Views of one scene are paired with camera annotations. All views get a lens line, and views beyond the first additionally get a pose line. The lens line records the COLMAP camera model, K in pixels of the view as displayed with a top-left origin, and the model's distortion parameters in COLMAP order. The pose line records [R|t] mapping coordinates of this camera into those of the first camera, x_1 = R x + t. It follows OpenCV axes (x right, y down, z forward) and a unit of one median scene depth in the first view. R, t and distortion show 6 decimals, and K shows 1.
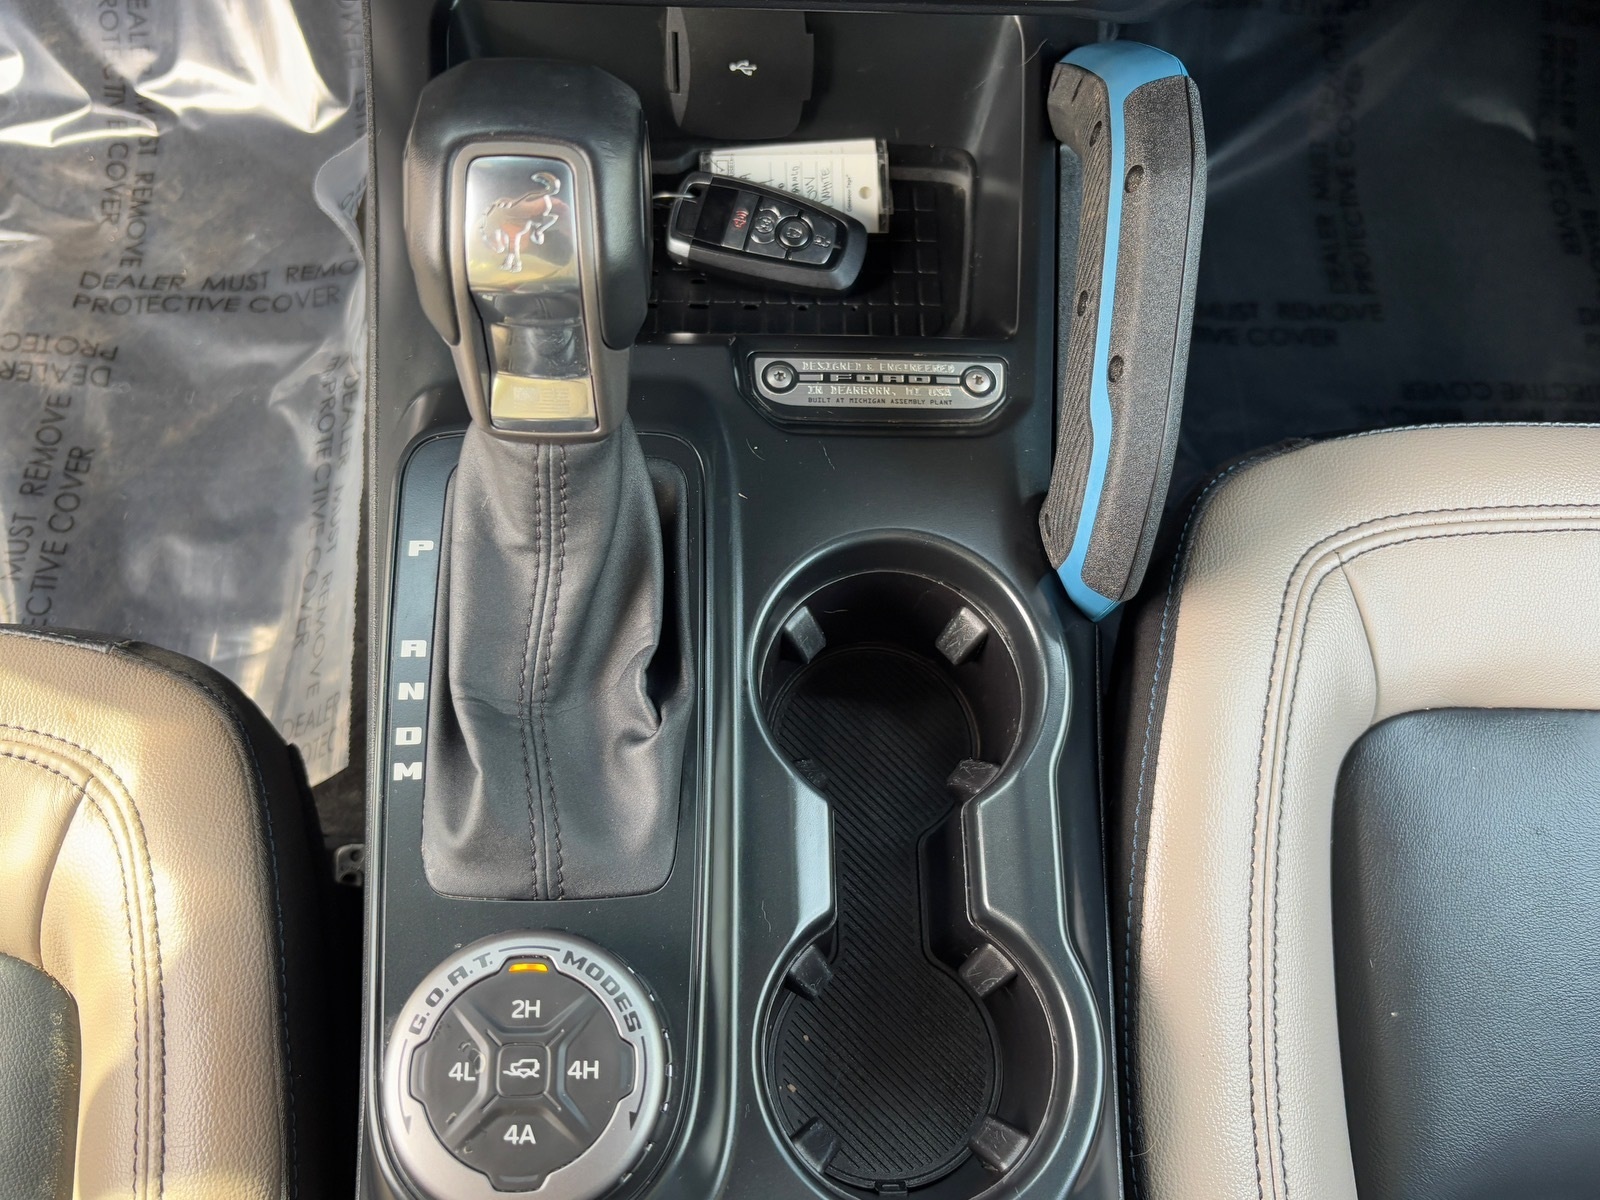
lens RADIAL K [[1302.0, 0, 808.5], [0, 1302.0, 610.2], [0, 0, 1]] dist [0.022118, -0.036795]
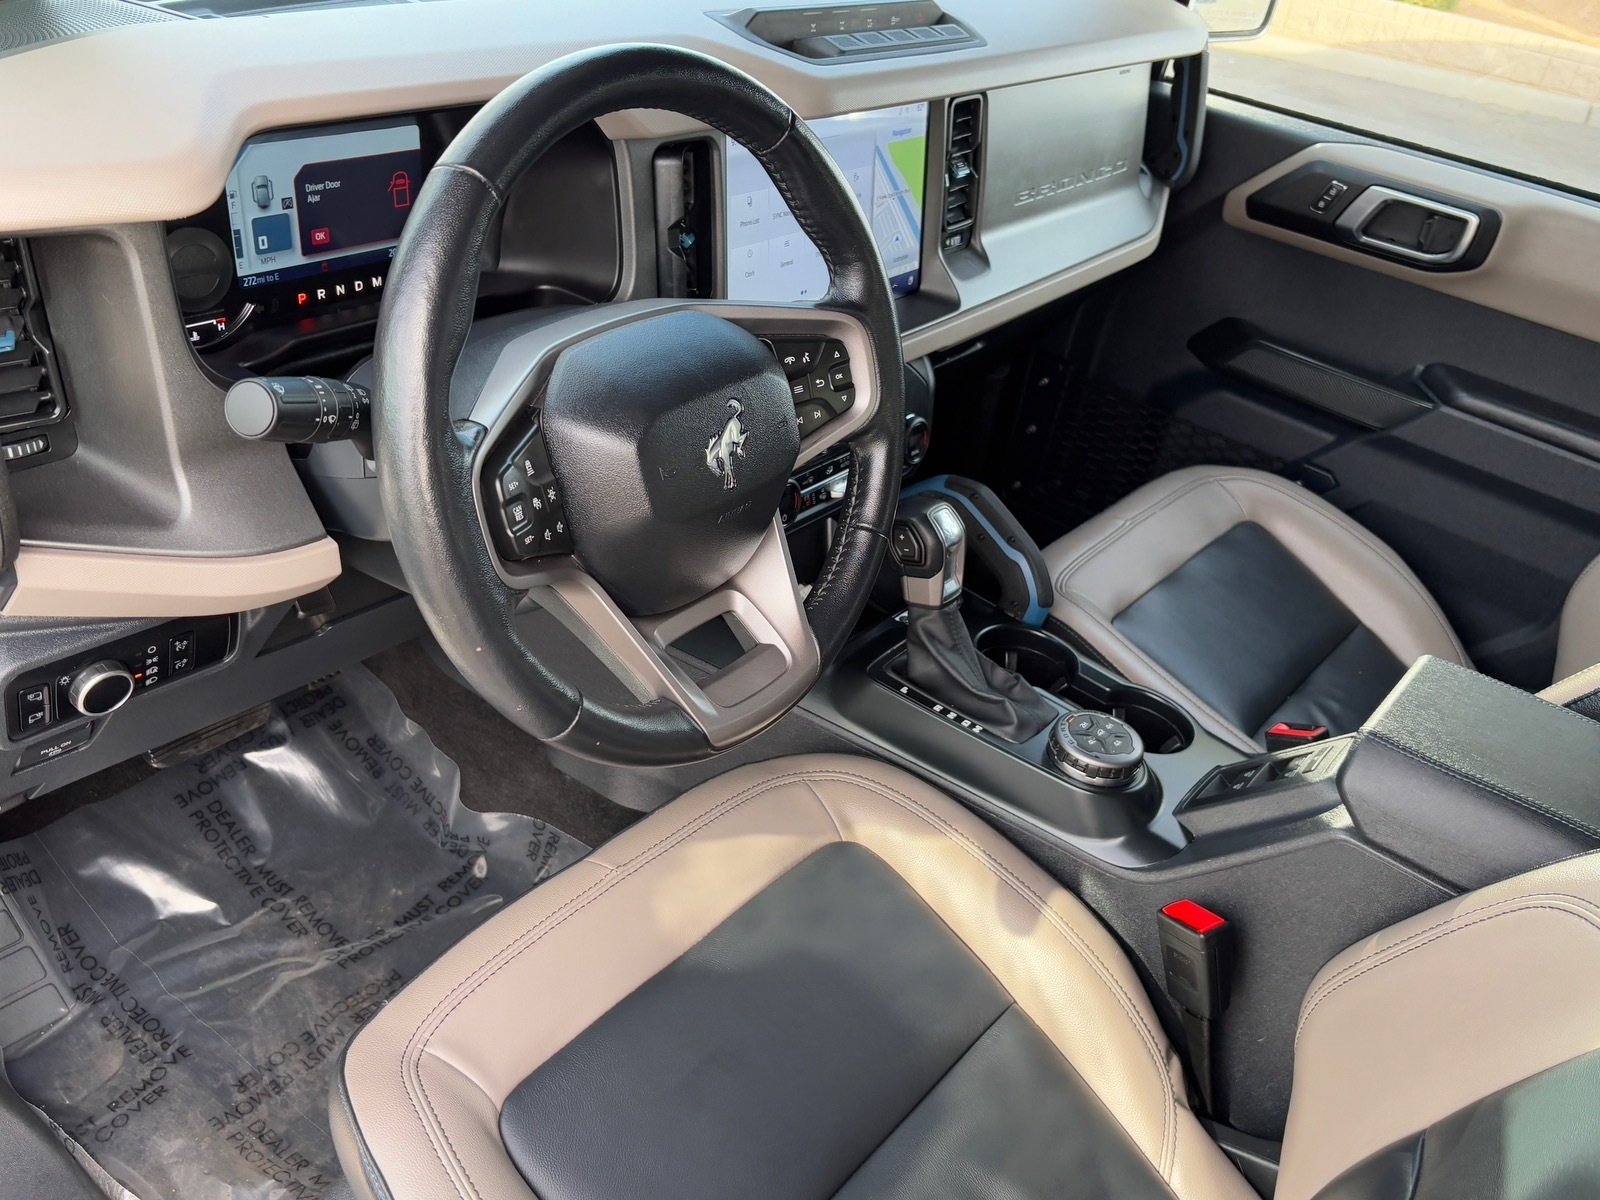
lens RADIAL K [[1410.8, 0, 801.8], [0, 1410.8, 601.0], [0, 0, 1]] dist [0.031748, -0.006072]
pose [[0.637962, -0.384092, 0.667441, -2.076454], [0.670405, 0.703475, -0.235966, 0.329135], [-0.378896, 0.597993, 0.706288, -0.974501]]
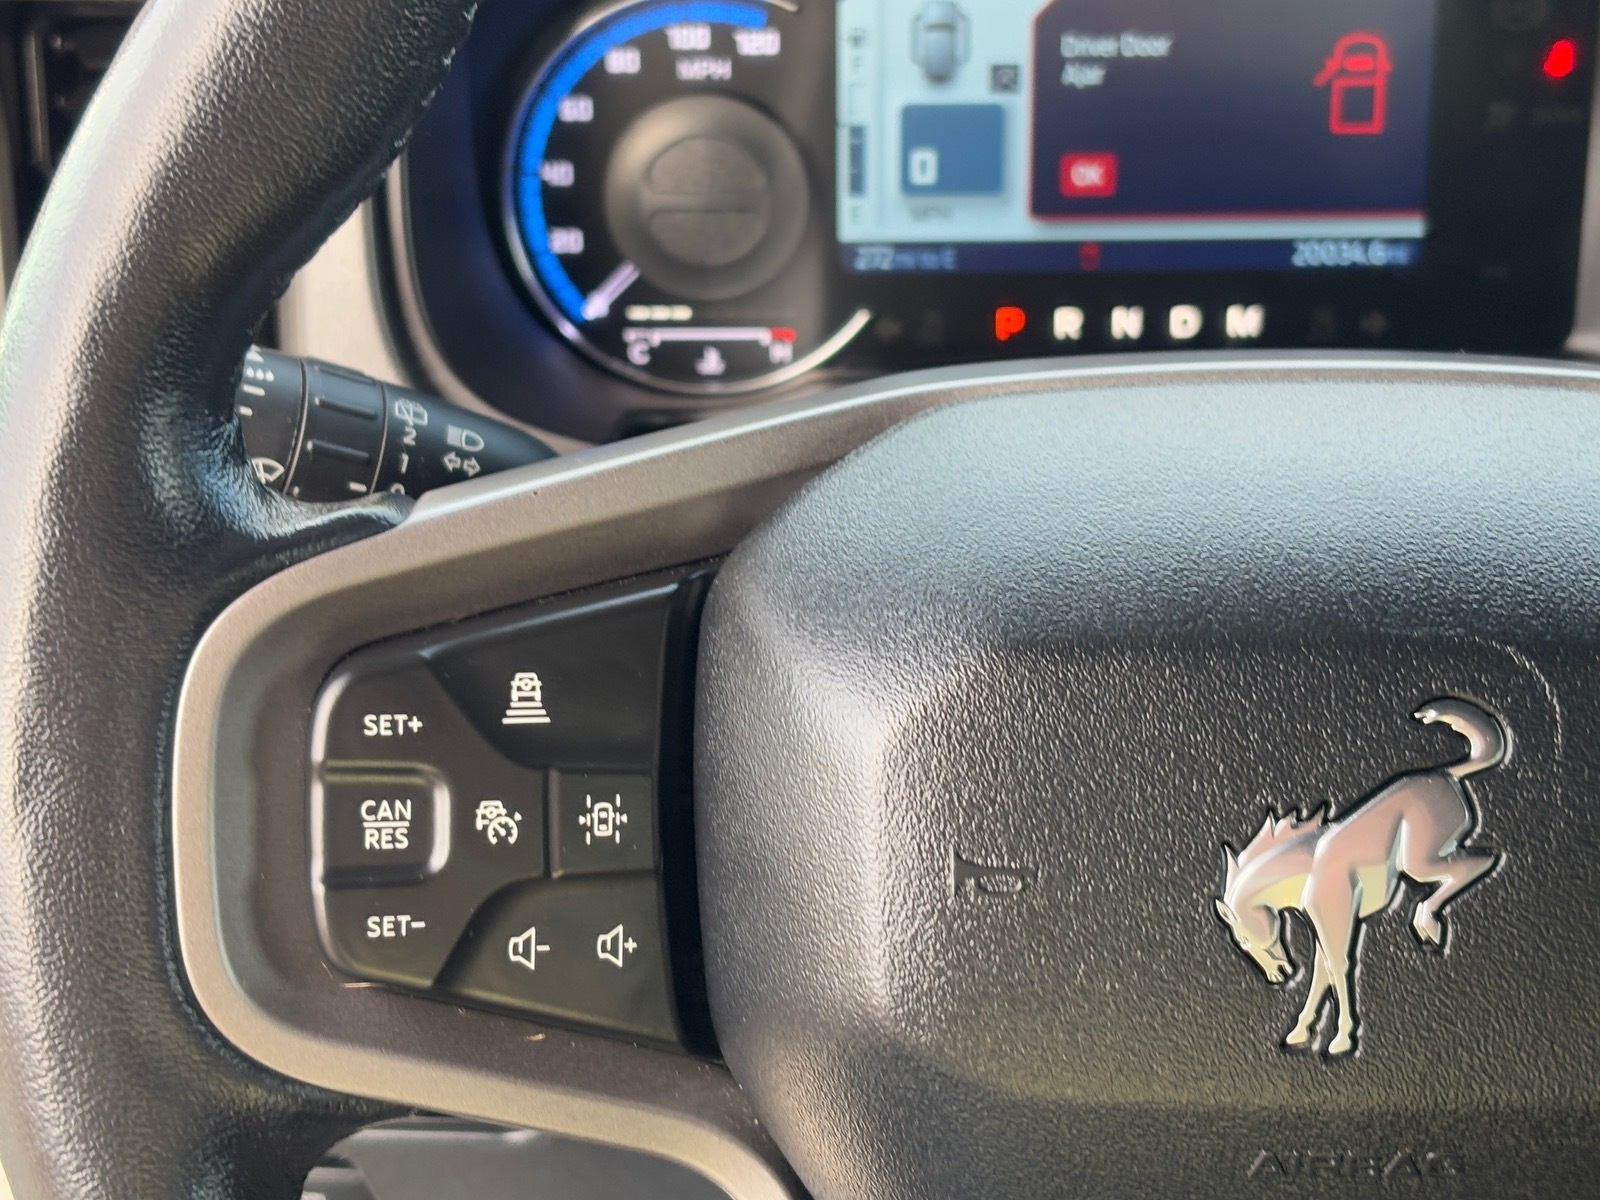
lens RADIAL K [[2586.8, 0, 765.9], [0, 2586.8, 606.3], [0, 0, 1]] dist [0.086099, 0.000000]
pose [[0.995634, -0.050280, -0.078639, -1.012627], [-0.020694, 0.702635, -0.711250, 0.210037], [0.091016, 0.709772, 0.698527, -0.428377]]
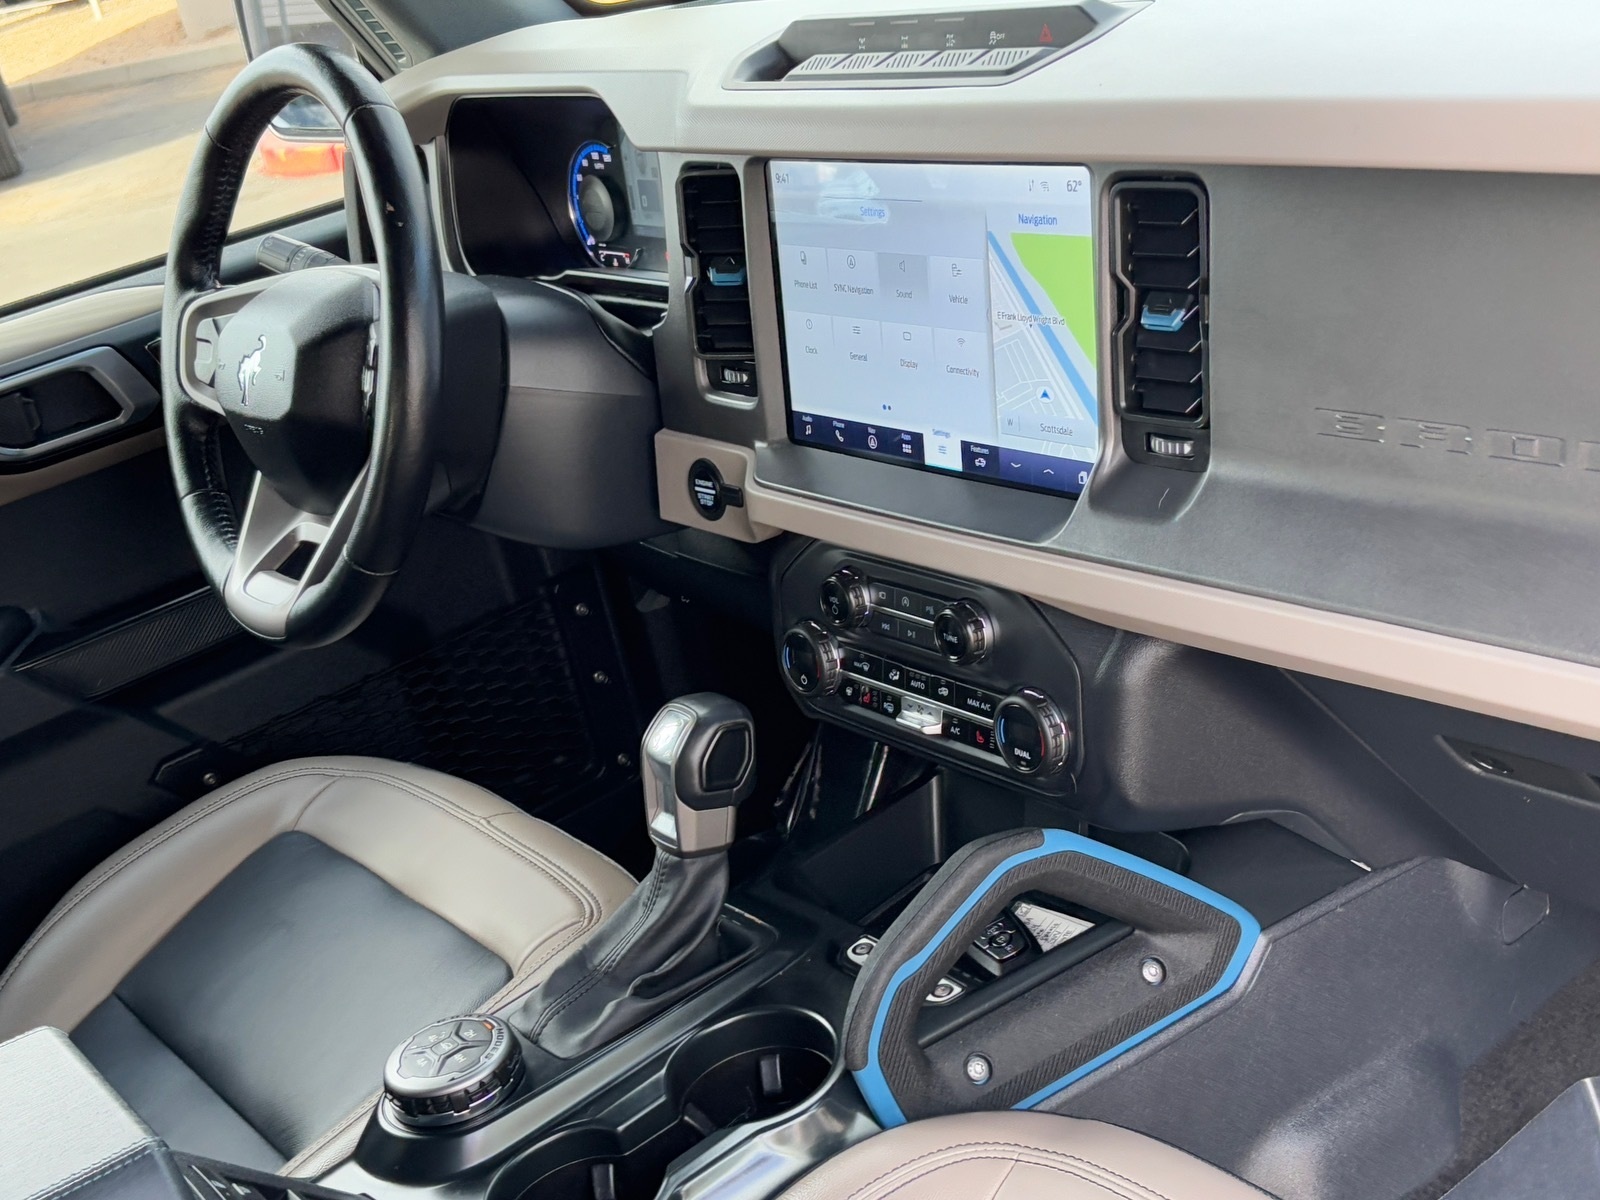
lens RADIAL K [[2032.6, 0, 796.9], [0, 2032.6, 610.9], [0, 0, 1]] dist [0.144622, 0.000000]
pose [[0.571953, 0.141753, -0.807946, 2.009552], [-0.639214, 0.694297, -0.330692, 0.446583], [0.514077, 0.705591, 0.487716, -0.635069]]
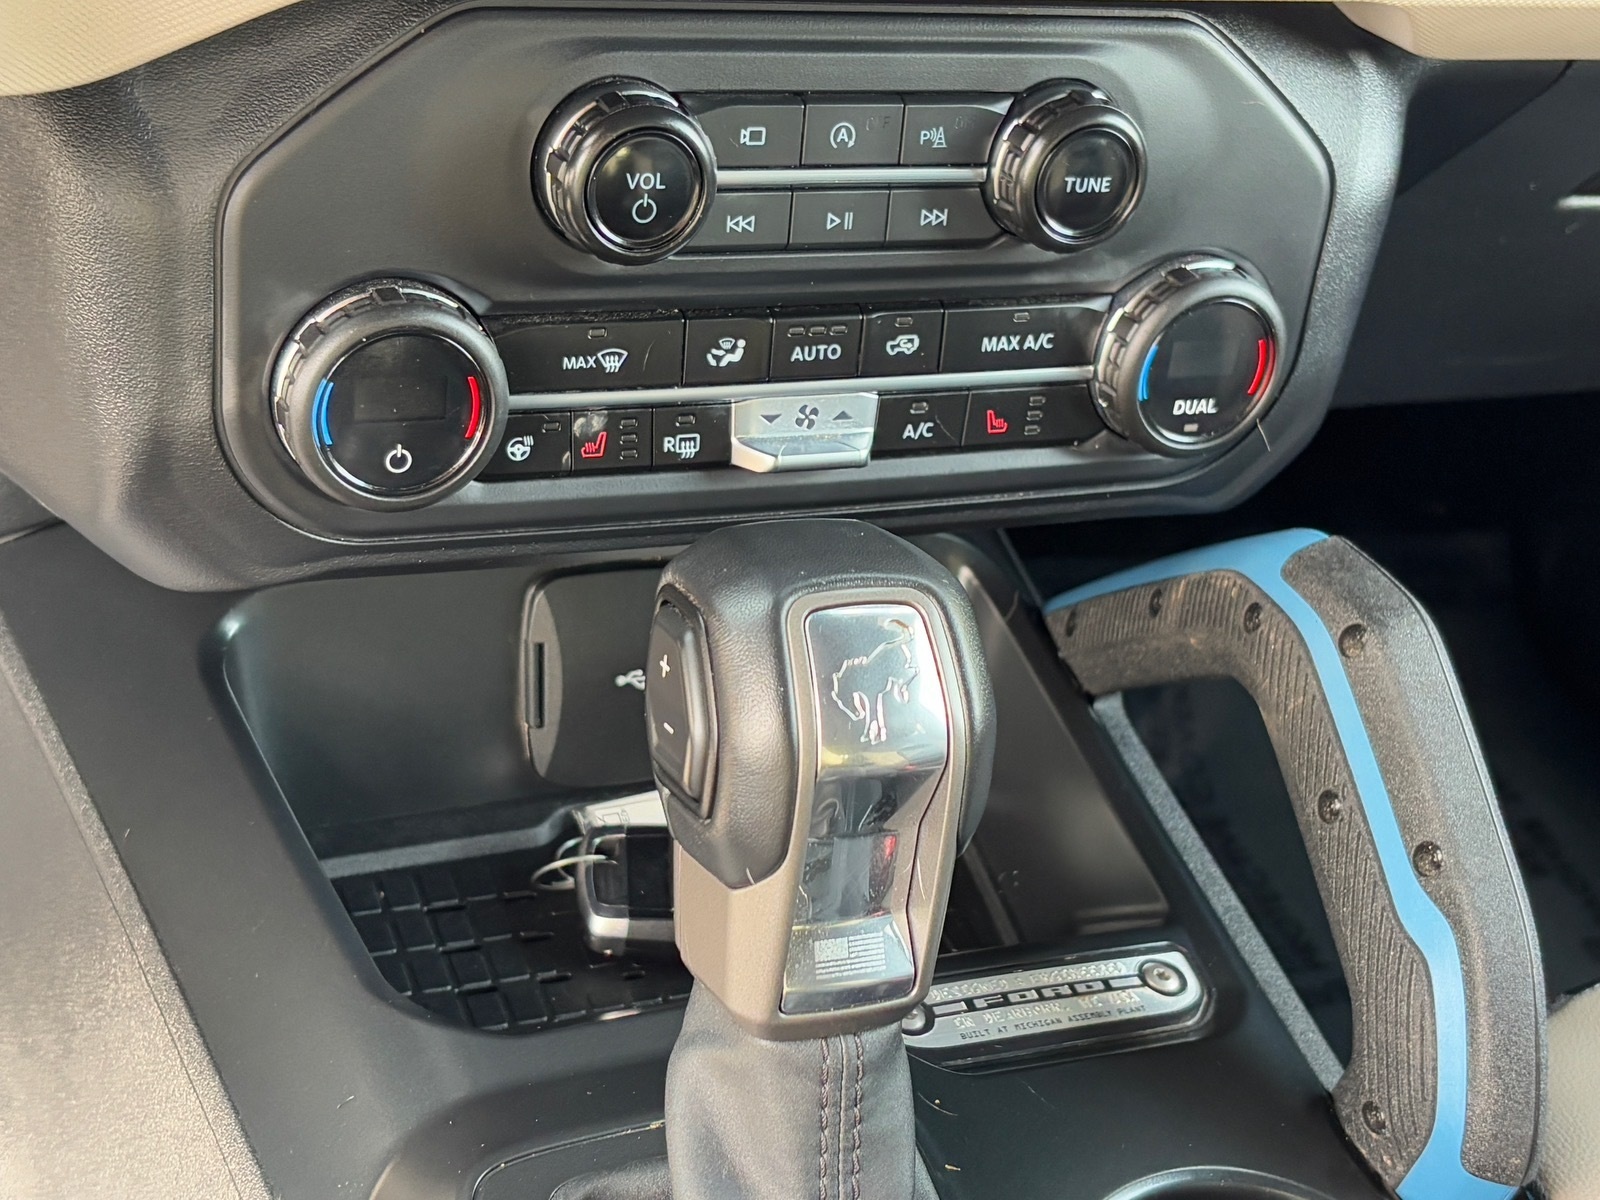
lens RADIAL K [[2396.7, 0, 771.3], [0, 2396.7, 620.8], [0, 0, 1]] dist [0.127051, 0.000000]
pose [[0.931368, -0.117436, 0.344619, -0.499479], [0.275677, 0.845756, -0.456835, 0.199992], [-0.237815, 0.520485, 0.820085, -0.113288]]
